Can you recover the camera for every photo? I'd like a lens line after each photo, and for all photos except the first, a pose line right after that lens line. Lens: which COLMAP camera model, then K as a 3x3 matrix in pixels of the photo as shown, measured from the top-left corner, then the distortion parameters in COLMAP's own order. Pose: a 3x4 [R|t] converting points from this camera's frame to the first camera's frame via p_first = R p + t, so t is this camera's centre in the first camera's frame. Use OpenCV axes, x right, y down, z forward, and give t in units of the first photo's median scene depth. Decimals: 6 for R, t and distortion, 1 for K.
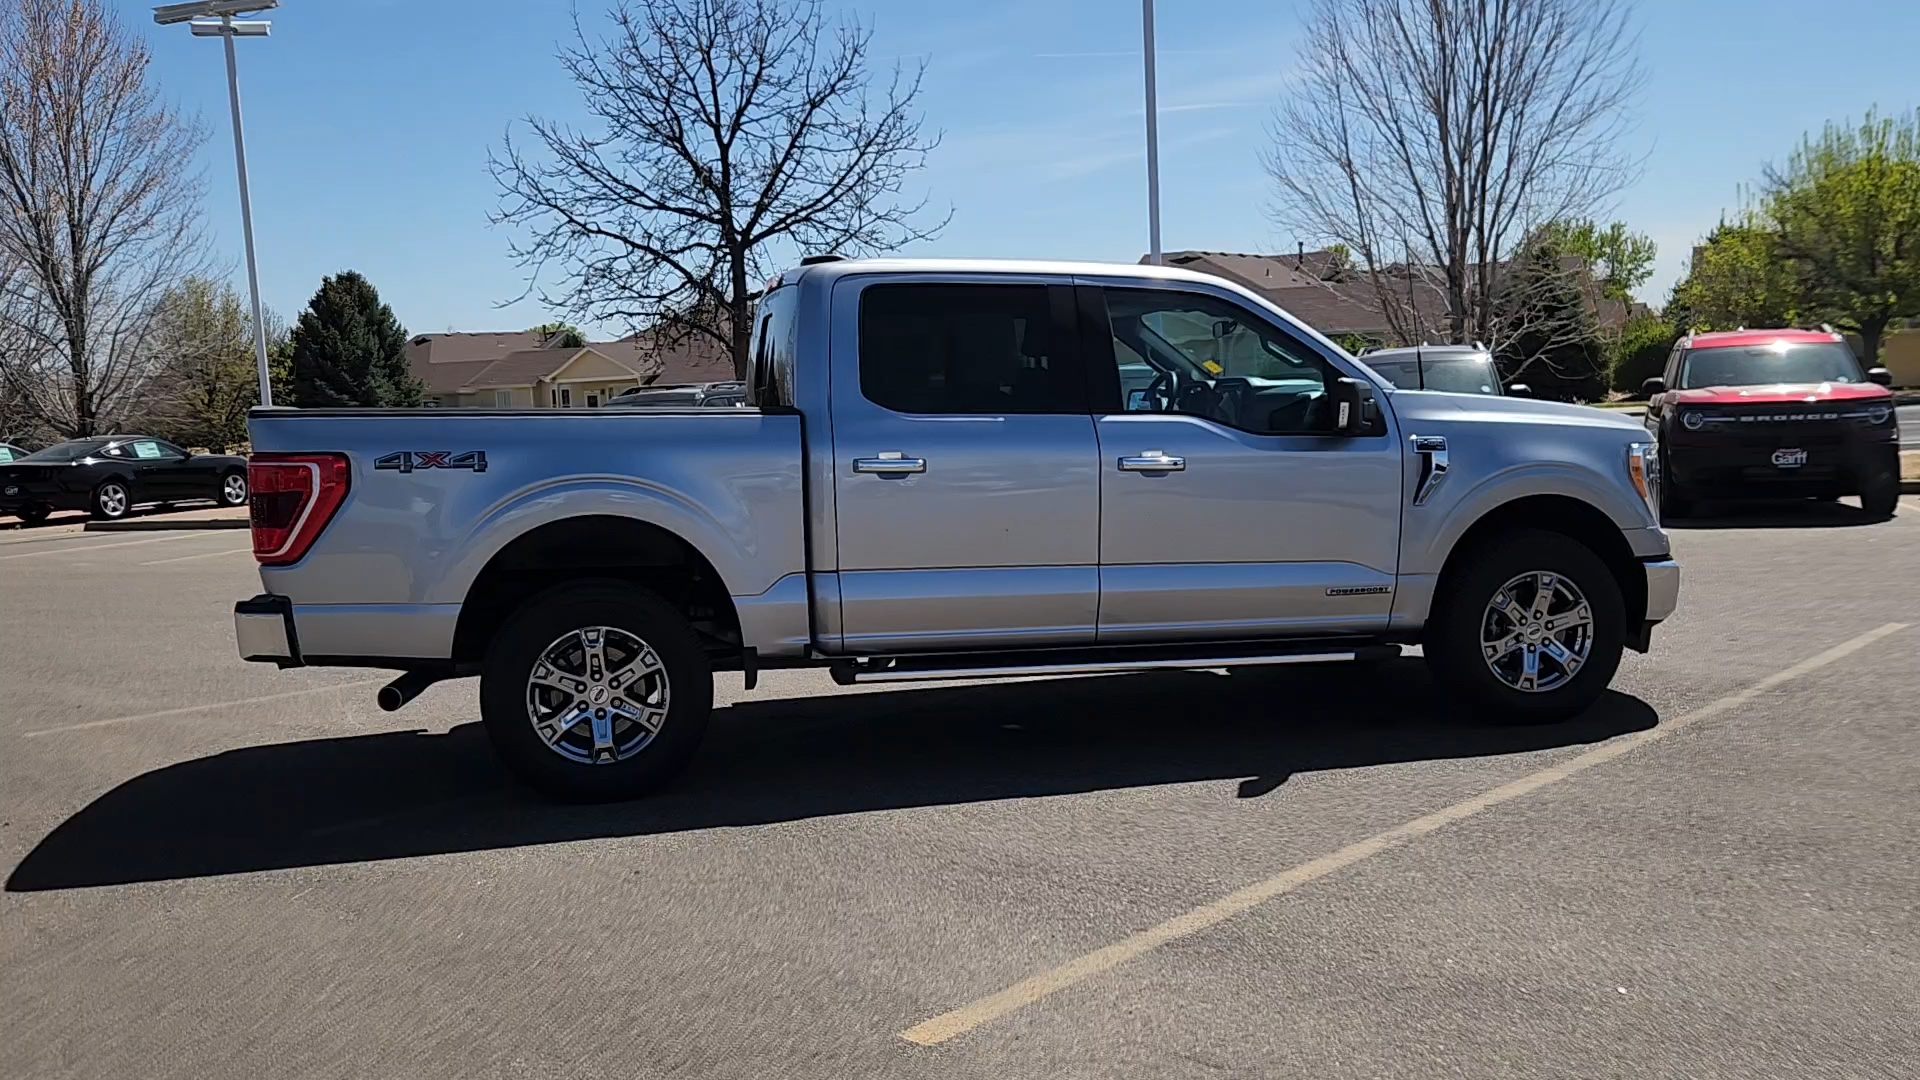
lens RADIAL K [[1620.1, 0, 946.1], [0, 1620.1, 538.0], [0, 0, 1]] dist [0.029431, -0.011927]
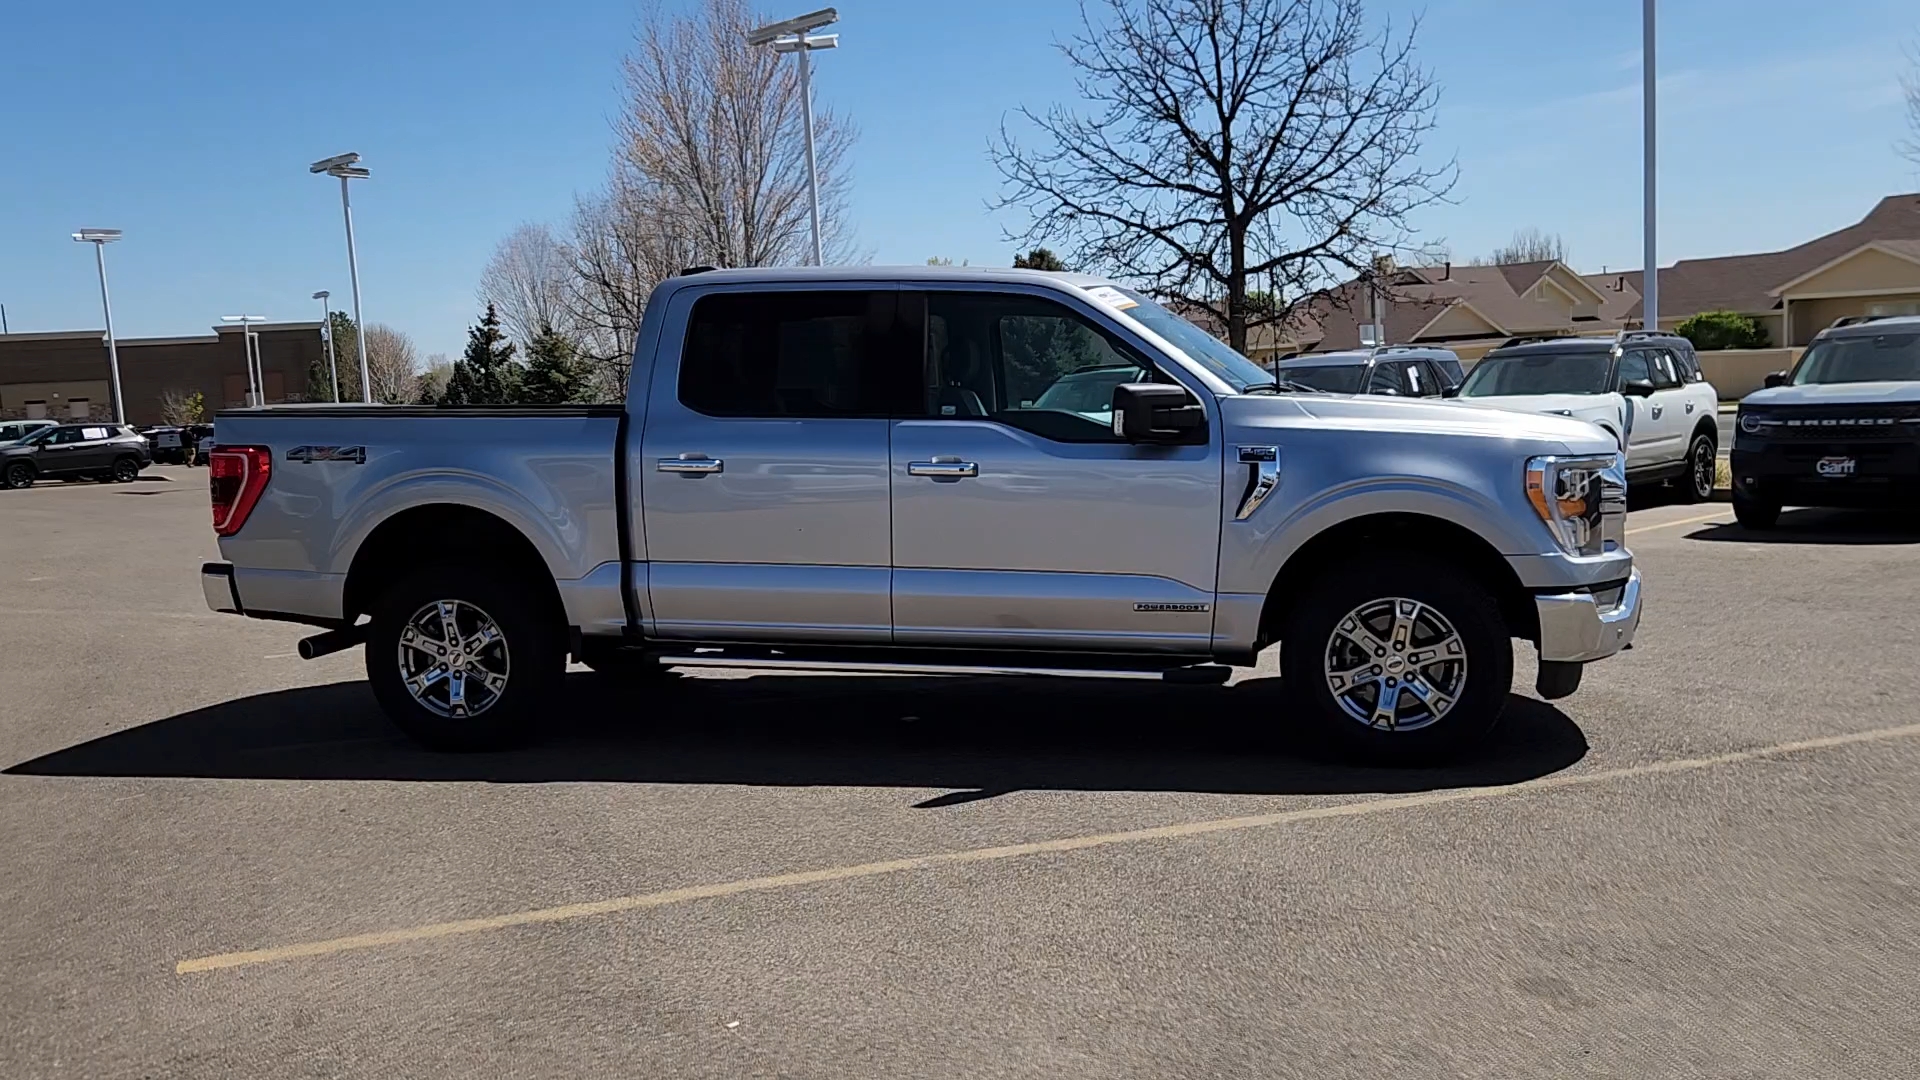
lens RADIAL K [[1620.1, 0, 951.4], [0, 1620.1, 546.7], [0, 0, 1]] dist [0.029431, -0.011927]
pose [[0.906846, 0.044069, -0.419151, 0.515727], [-0.033047, 0.998891, 0.033525, -0.029256], [0.420164, -0.016551, 0.907297, 0.086162]]
